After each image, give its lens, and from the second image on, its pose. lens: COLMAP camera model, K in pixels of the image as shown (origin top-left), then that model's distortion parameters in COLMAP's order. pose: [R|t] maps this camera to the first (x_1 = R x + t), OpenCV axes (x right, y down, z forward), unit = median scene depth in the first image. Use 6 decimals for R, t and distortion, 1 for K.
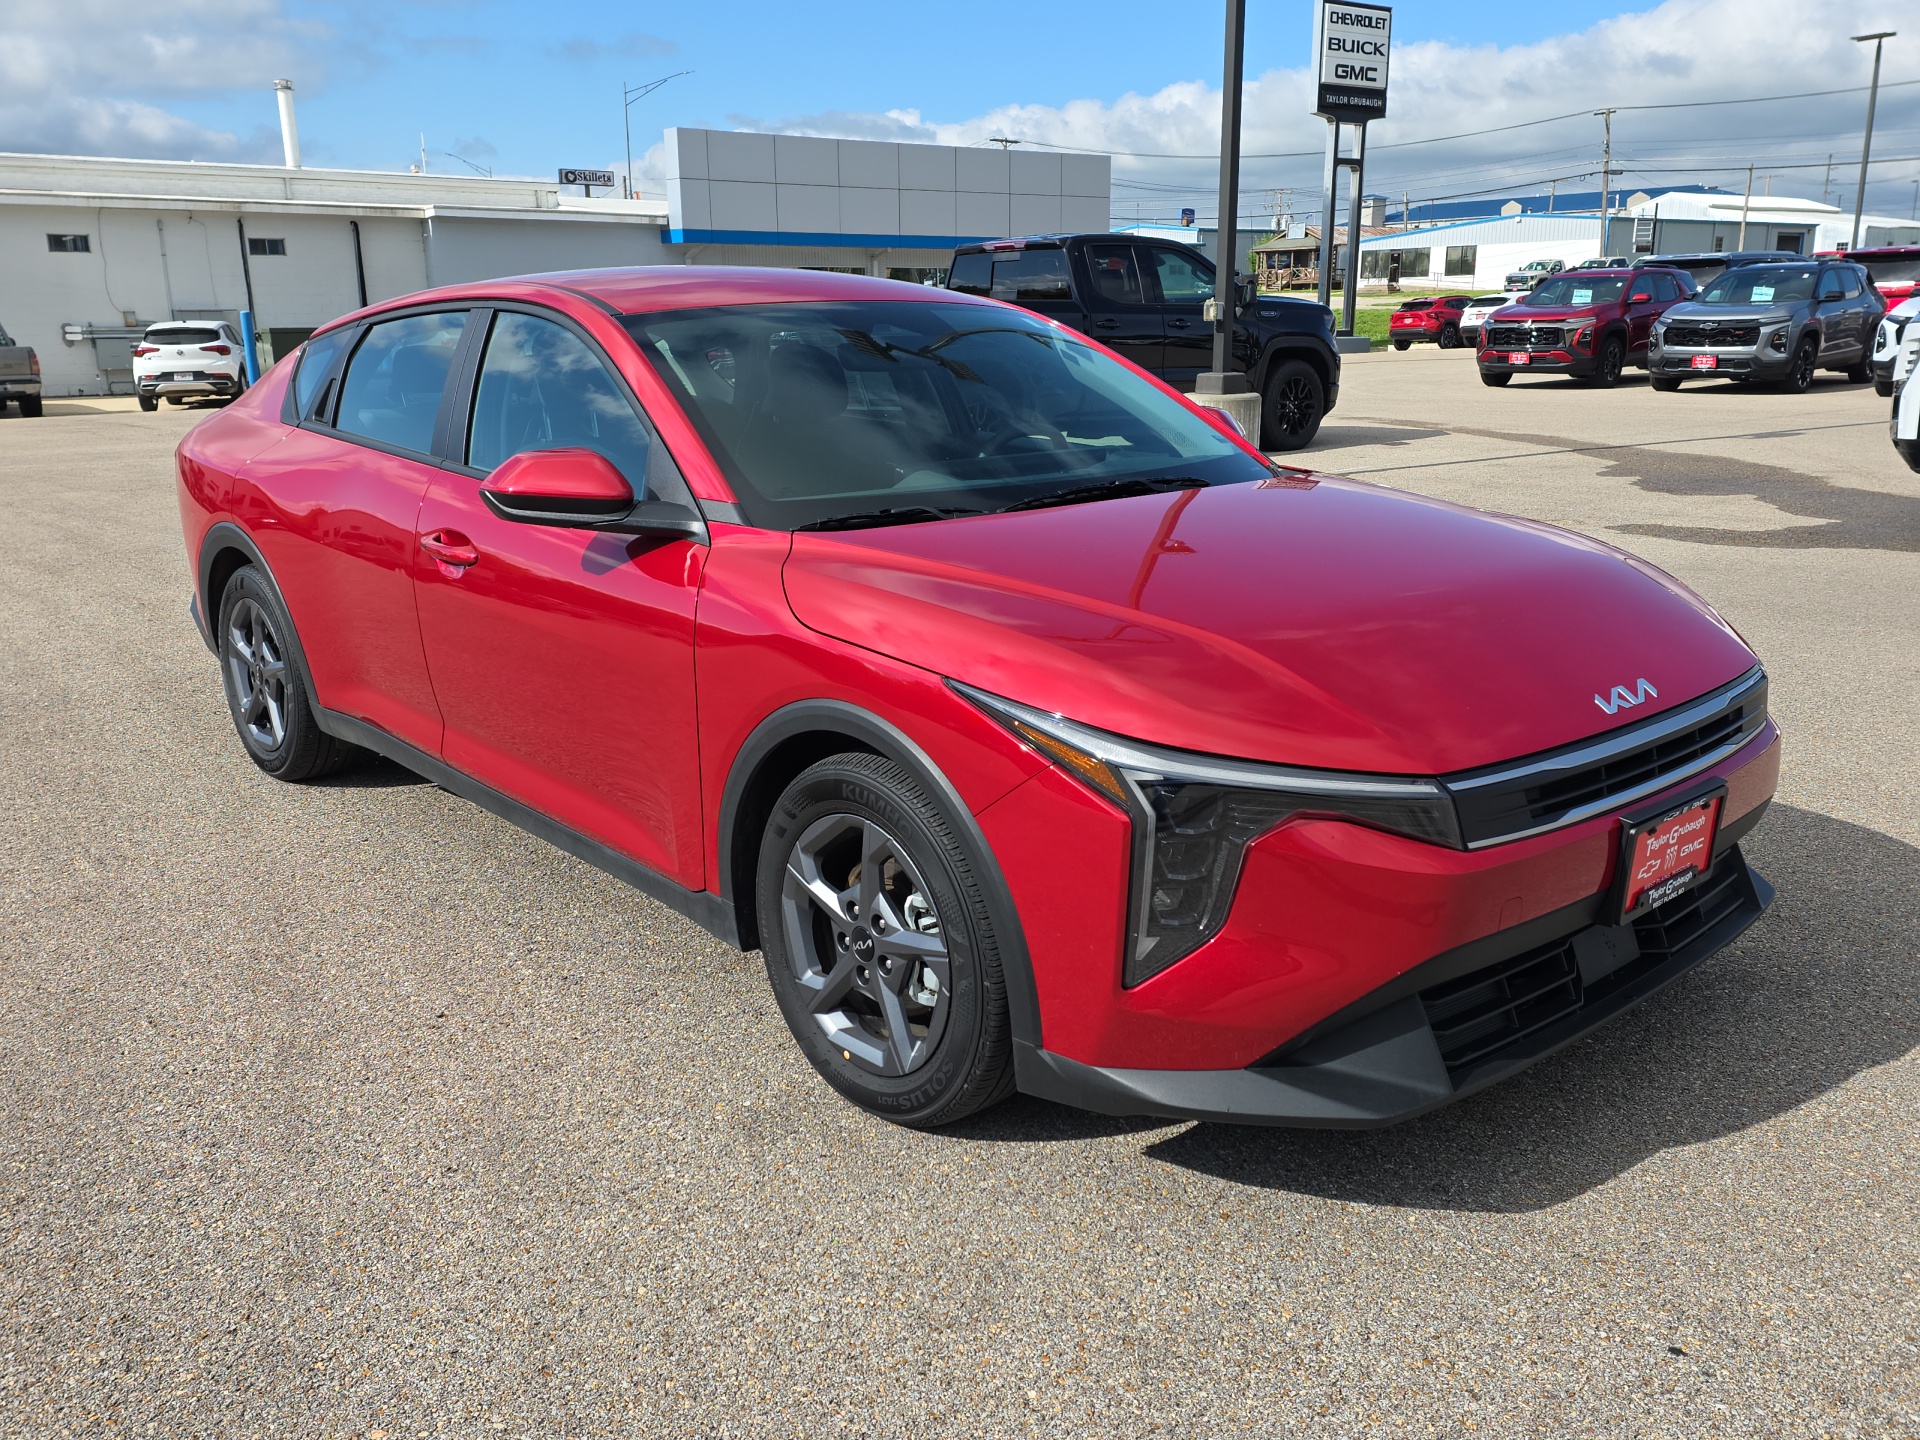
lens RADIAL K [[1629.5, 0, 943.6], [0, 1629.5, 714.4], [0, 0, 1]] dist [0.099956, -0.059420]
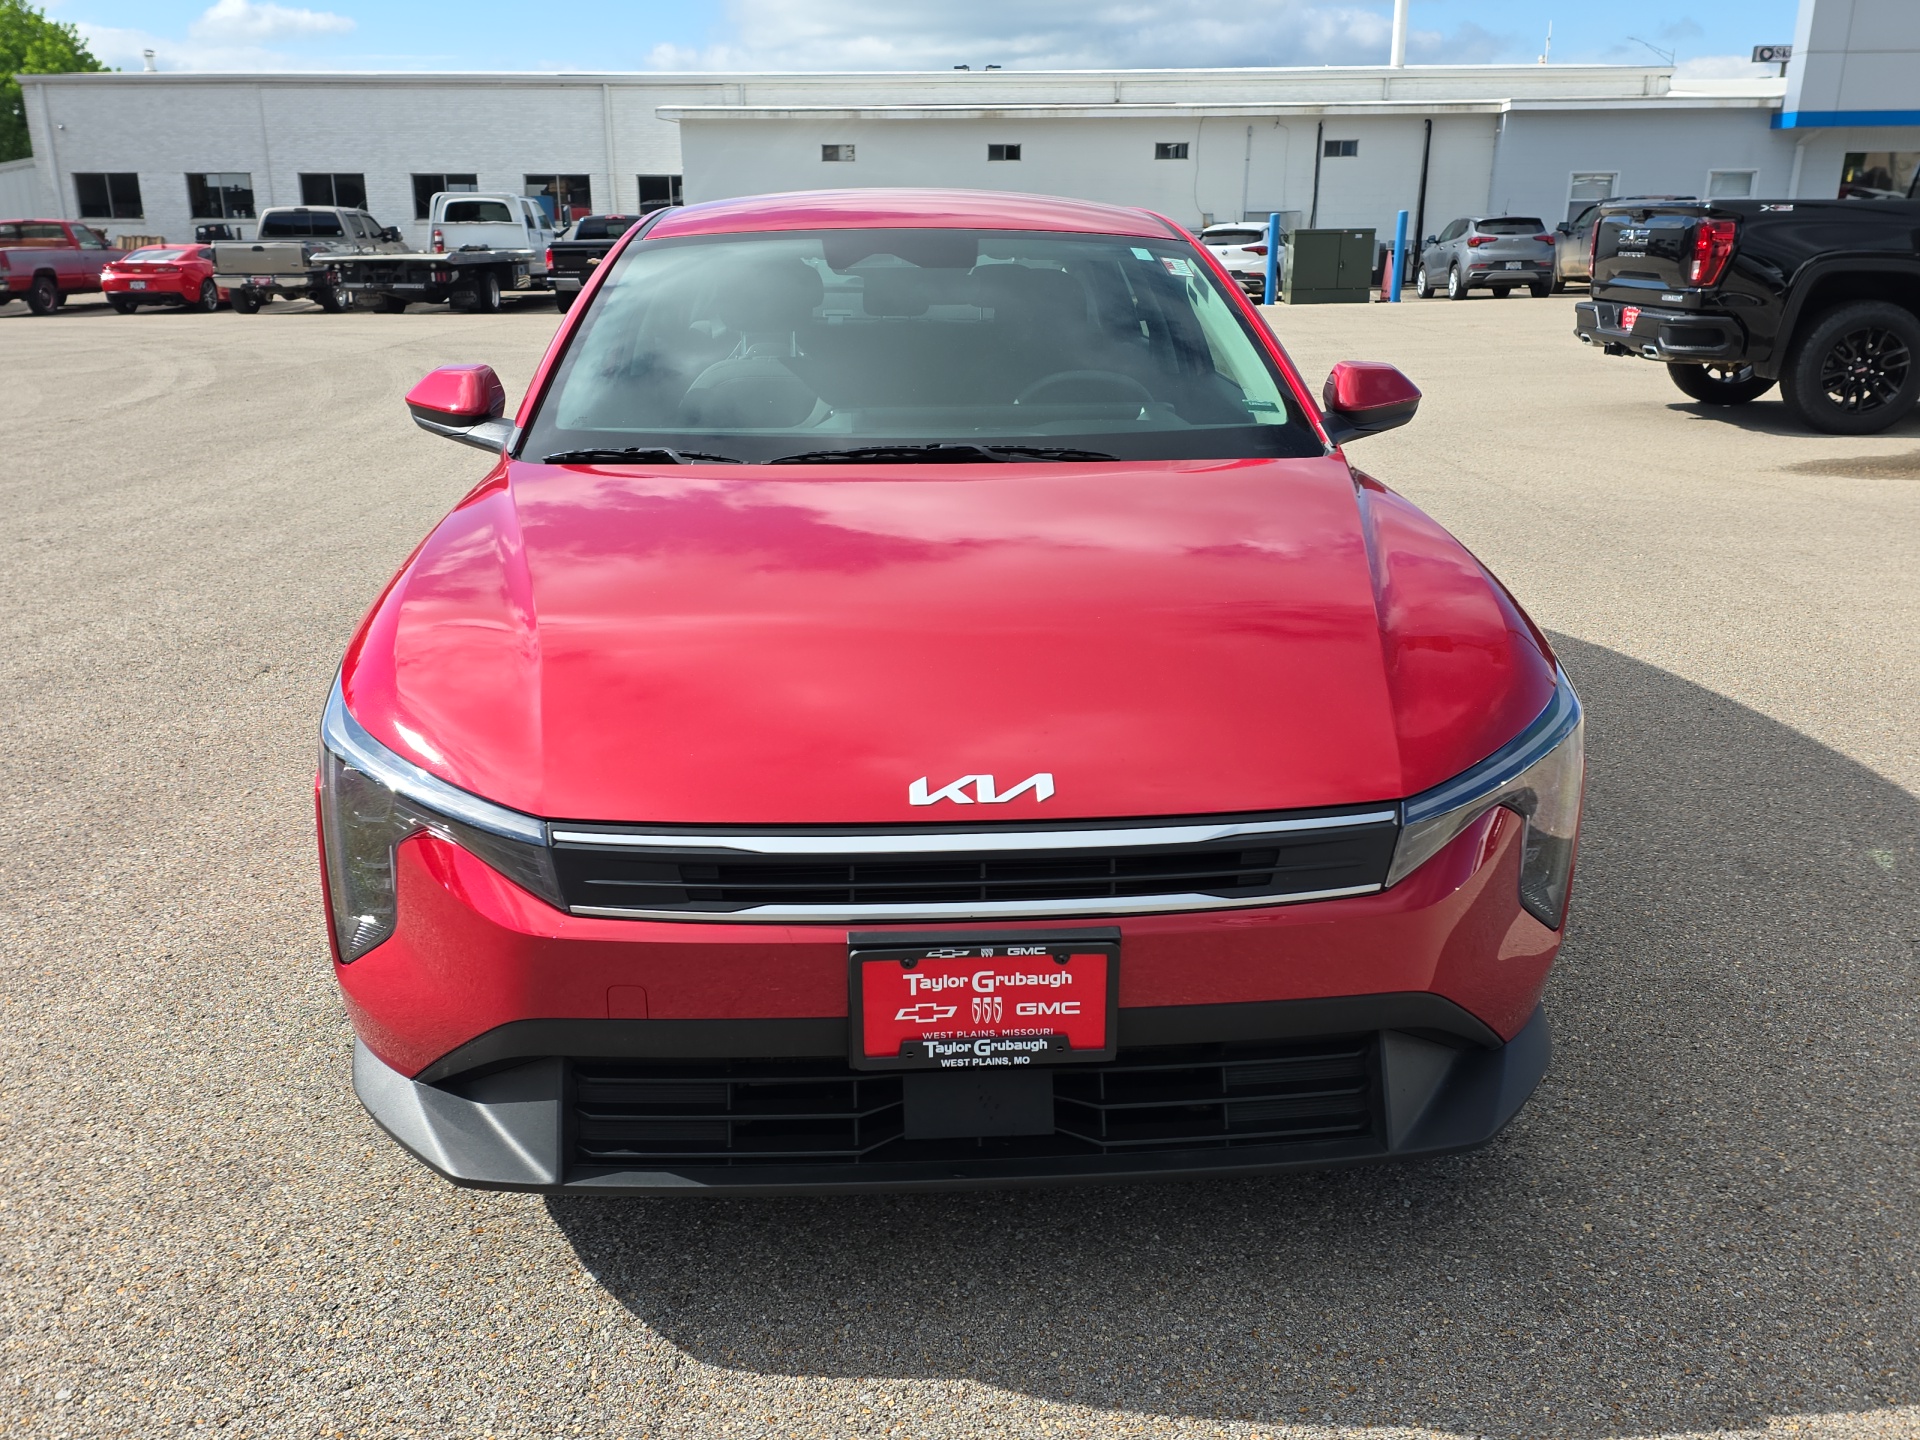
lens RADIAL K [[1629.5, 0, 979.1], [0, 1629.5, 716.3], [0, 0, 1]] dist [0.099956, -0.059420]
pose [[0.777001, 0.199934, -0.596906, 0.105825], [-0.164333, 0.979765, 0.114259, -0.016029], [0.607672, 0.009312, 0.794134, 0.050349]]
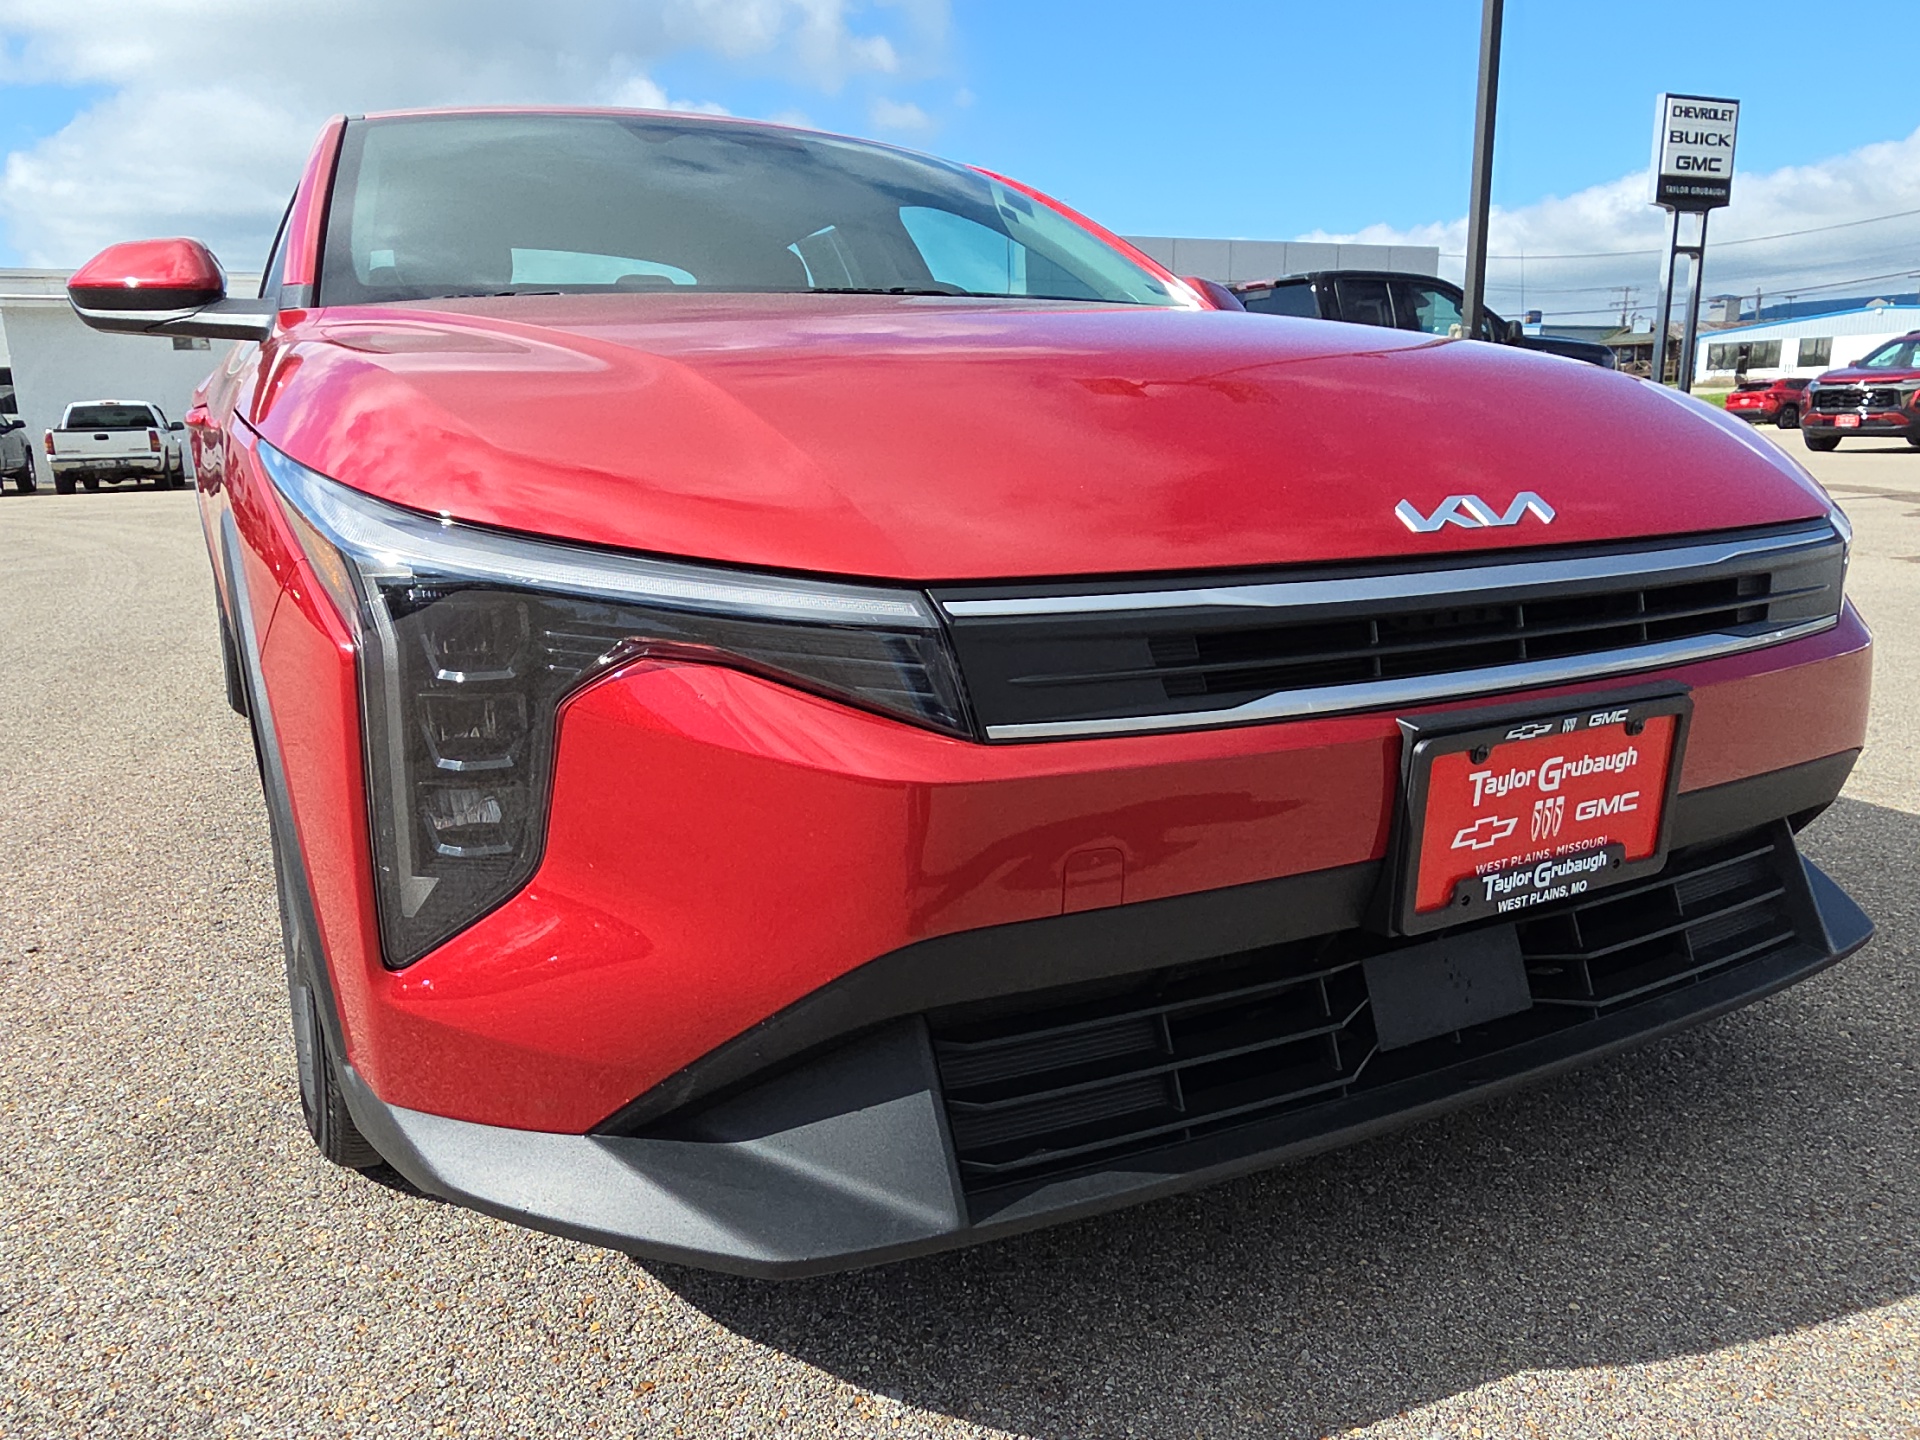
lens RADIAL K [[1414.9, 0, 955.3], [0, 1414.9, 731.4], [0, 0, 1]] dist [0.013424, 0.008494]
pose [[0.969025, 0.050590, -0.241724, 0.045196], [-0.057348, 0.998133, -0.021002, 0.009786], [0.240210, 0.034214, 0.970118, 0.064460]]
